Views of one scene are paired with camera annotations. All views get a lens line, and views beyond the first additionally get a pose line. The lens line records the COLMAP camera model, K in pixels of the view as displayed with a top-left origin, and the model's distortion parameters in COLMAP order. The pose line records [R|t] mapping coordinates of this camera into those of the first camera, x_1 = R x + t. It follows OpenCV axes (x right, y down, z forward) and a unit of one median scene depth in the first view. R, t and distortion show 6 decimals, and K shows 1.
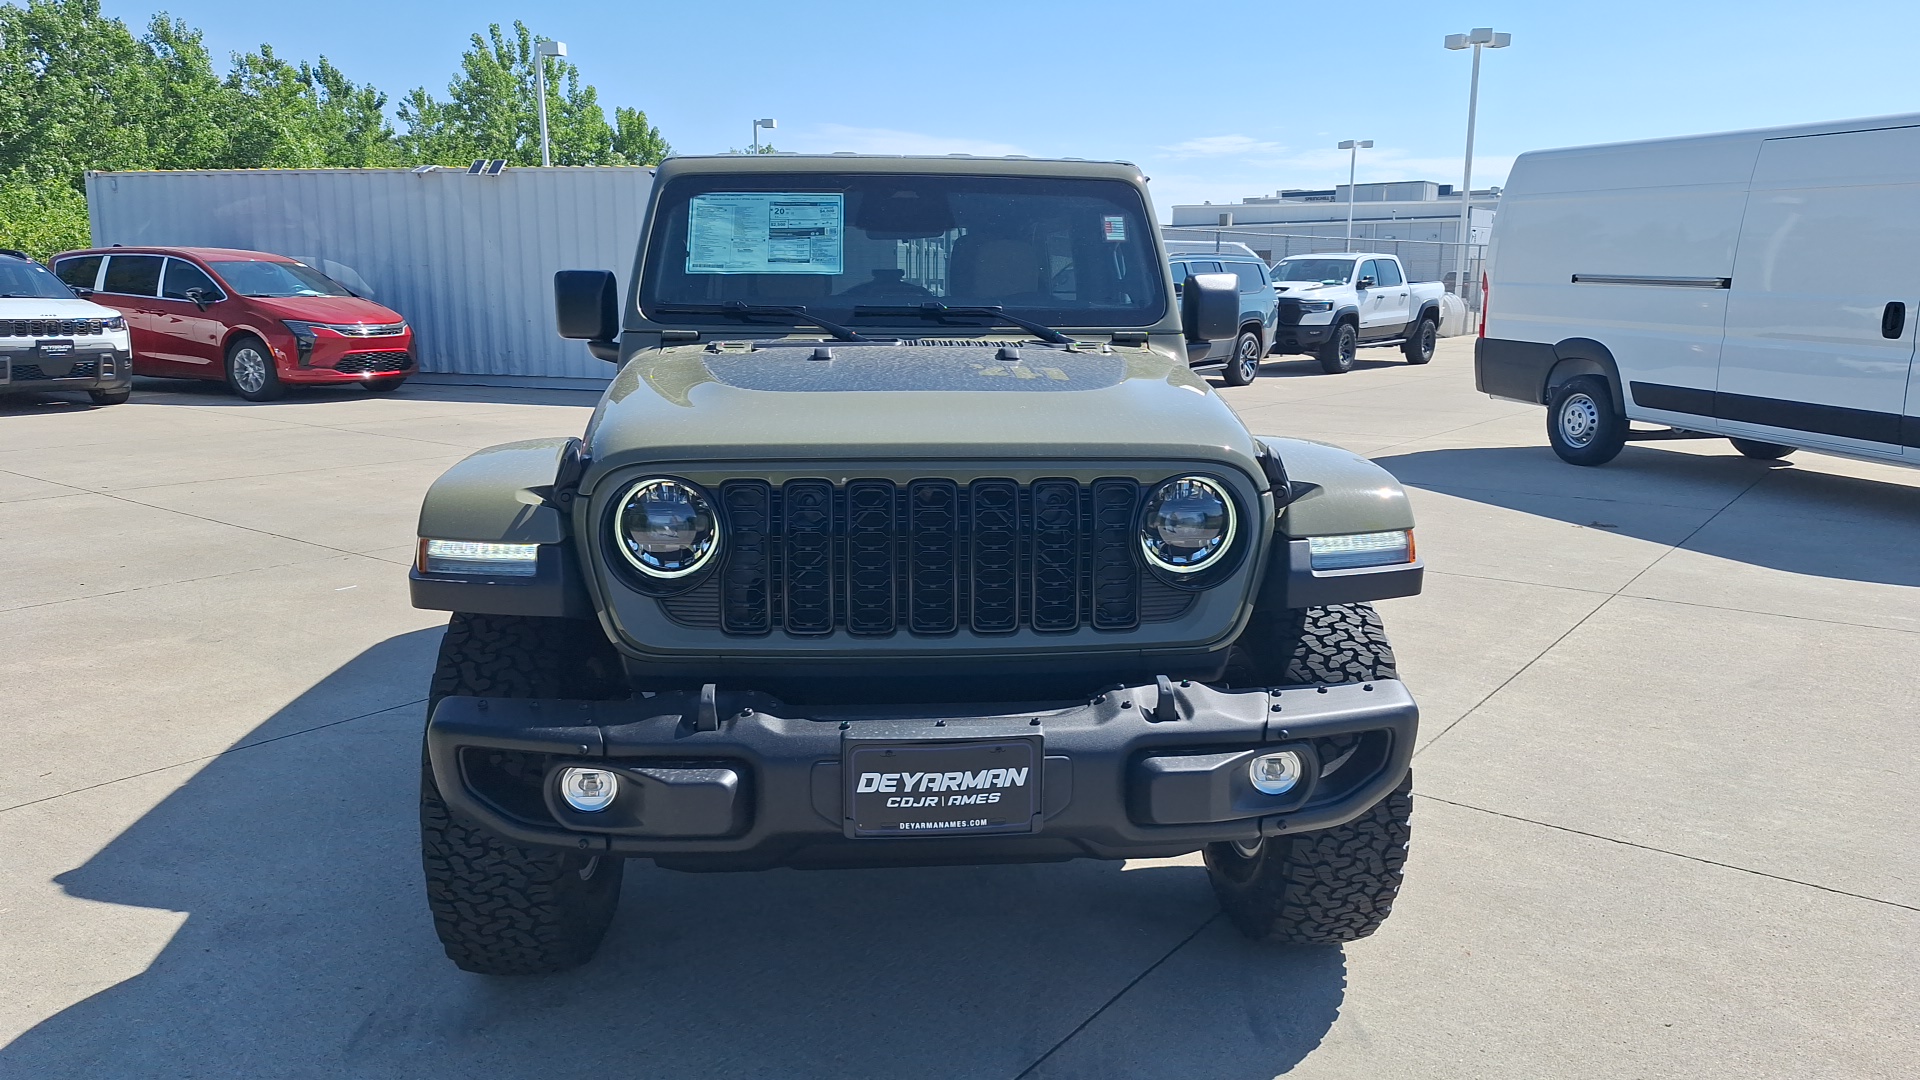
lens RADIAL K [[1319.1, 0, 964.0], [0, 1319.1, 535.3], [0, 0, 1]] dist [0.057661, -0.070378]
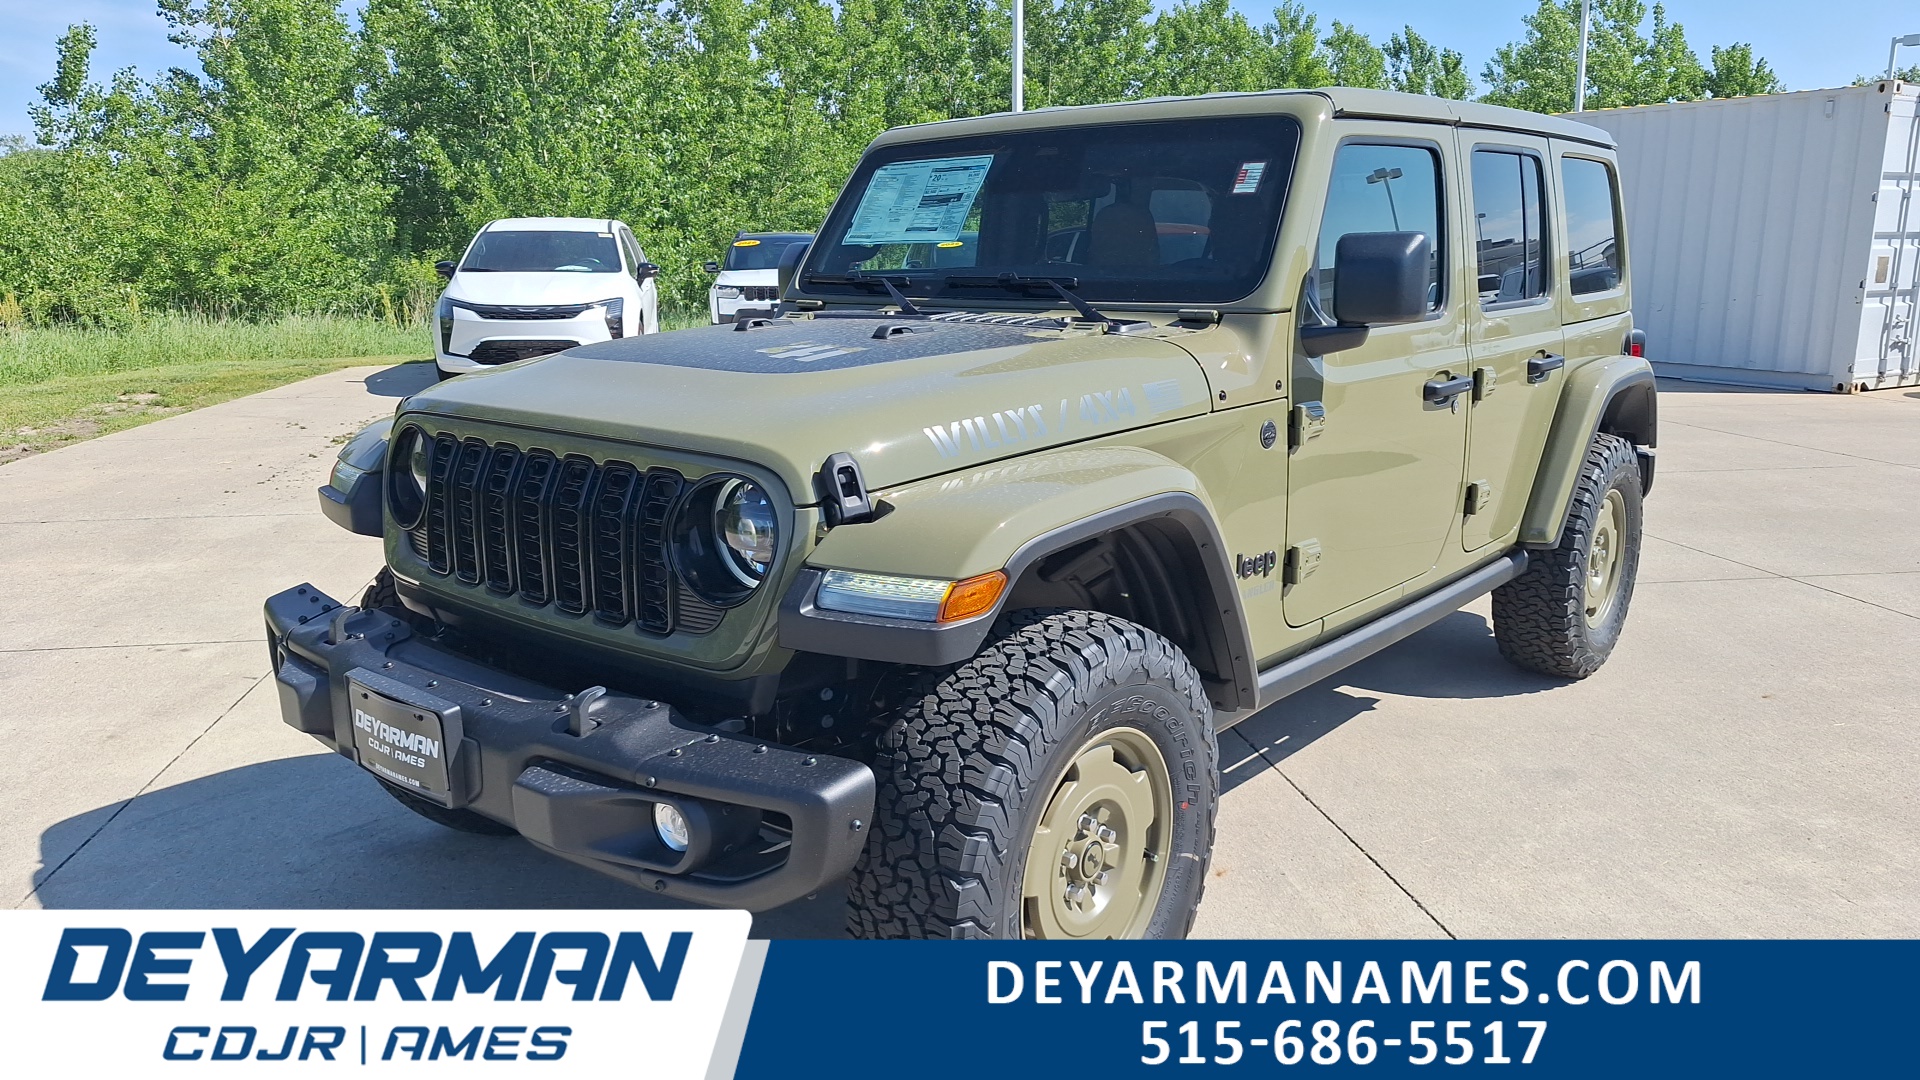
lens RADIAL K [[1329.1, 0, 910.8], [0, 1329.1, 529.4], [0, 0, 1]] dist [0.059298, -0.059718]
pose [[0.698840, 0.137491, -0.701940, 0.569649], [-0.124132, 0.989773, 0.070286, -0.056795], [0.704425, 0.038015, 0.708760, 0.306112]]
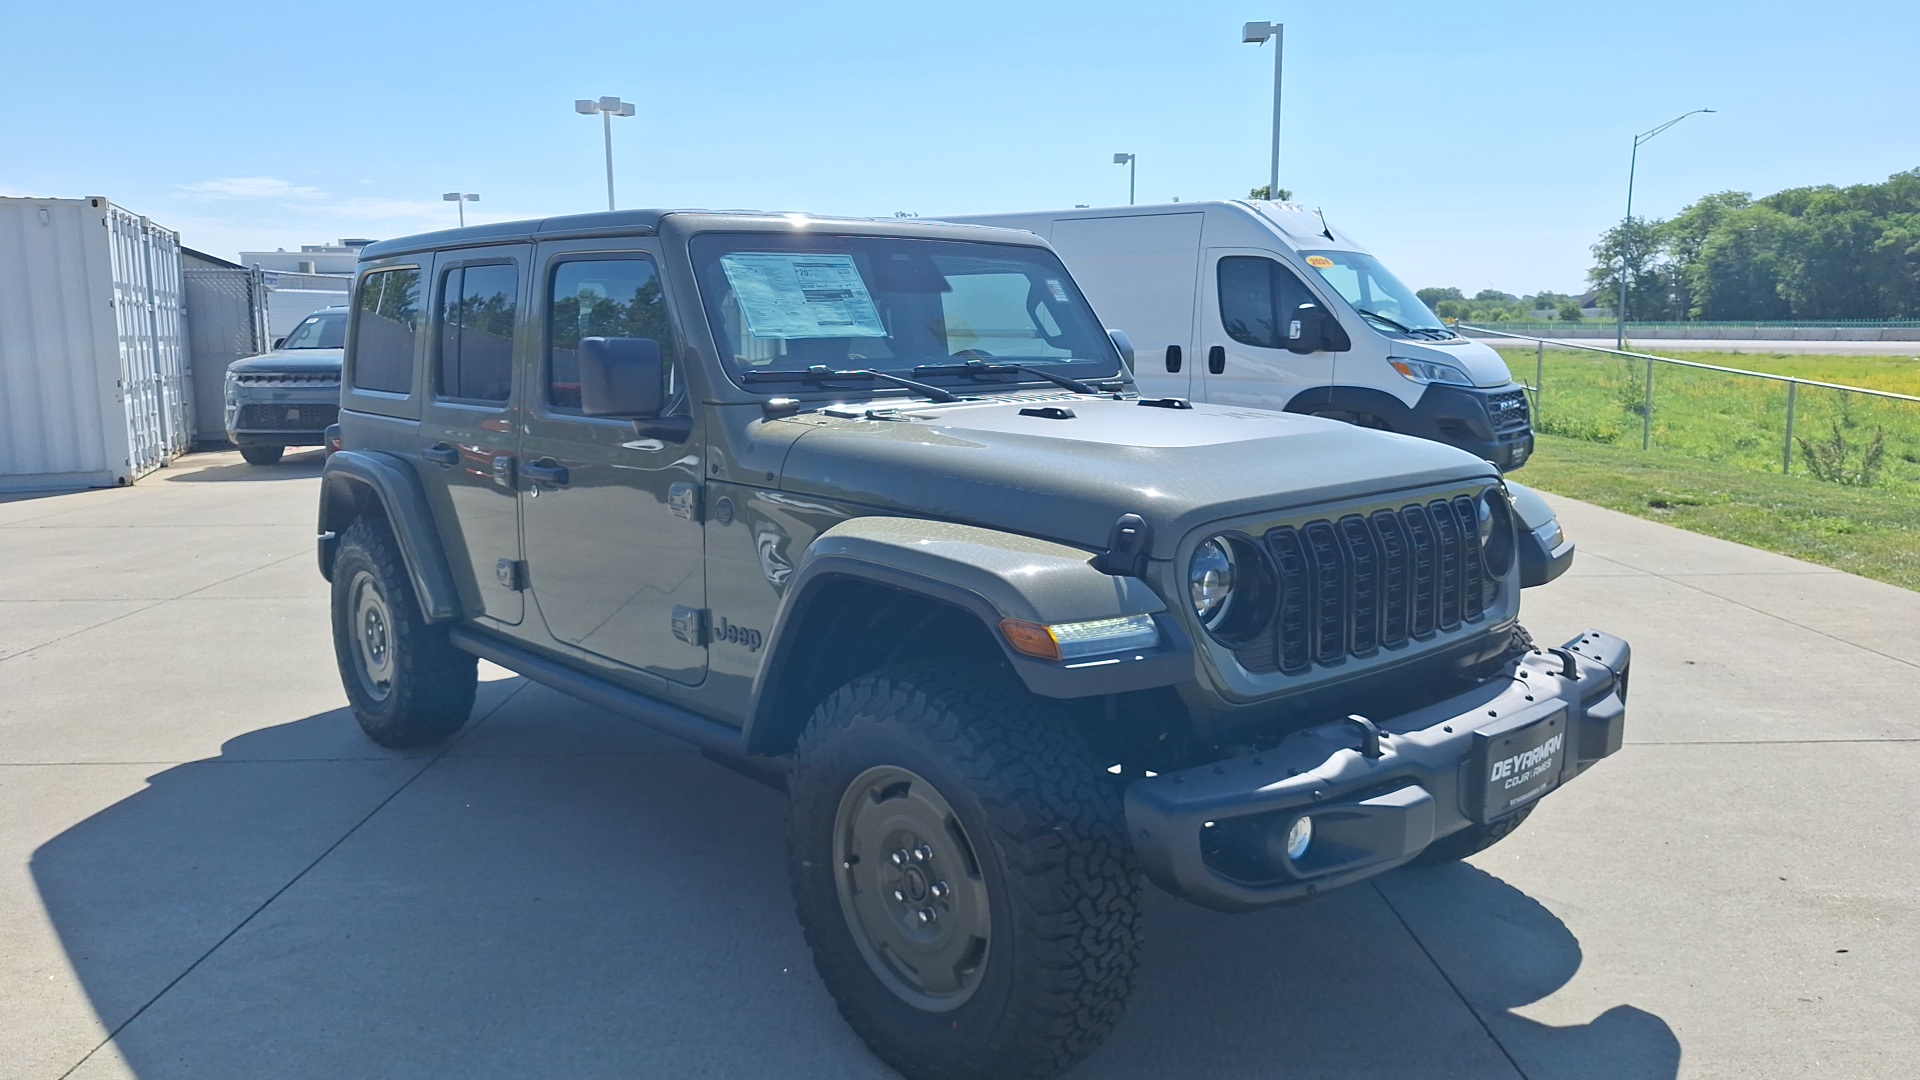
lens RADIAL K [[1329.1, 0, 910.8], [0, 1329.1, 529.4], [0, 0, 1]] dist [0.059298, -0.059718]
pose [[0.806915, -0.100122, 0.582120, -0.659376], [0.125310, 0.992113, -0.003061, -0.047936], [-0.577222, 0.075416, 0.813097, 0.186156]]
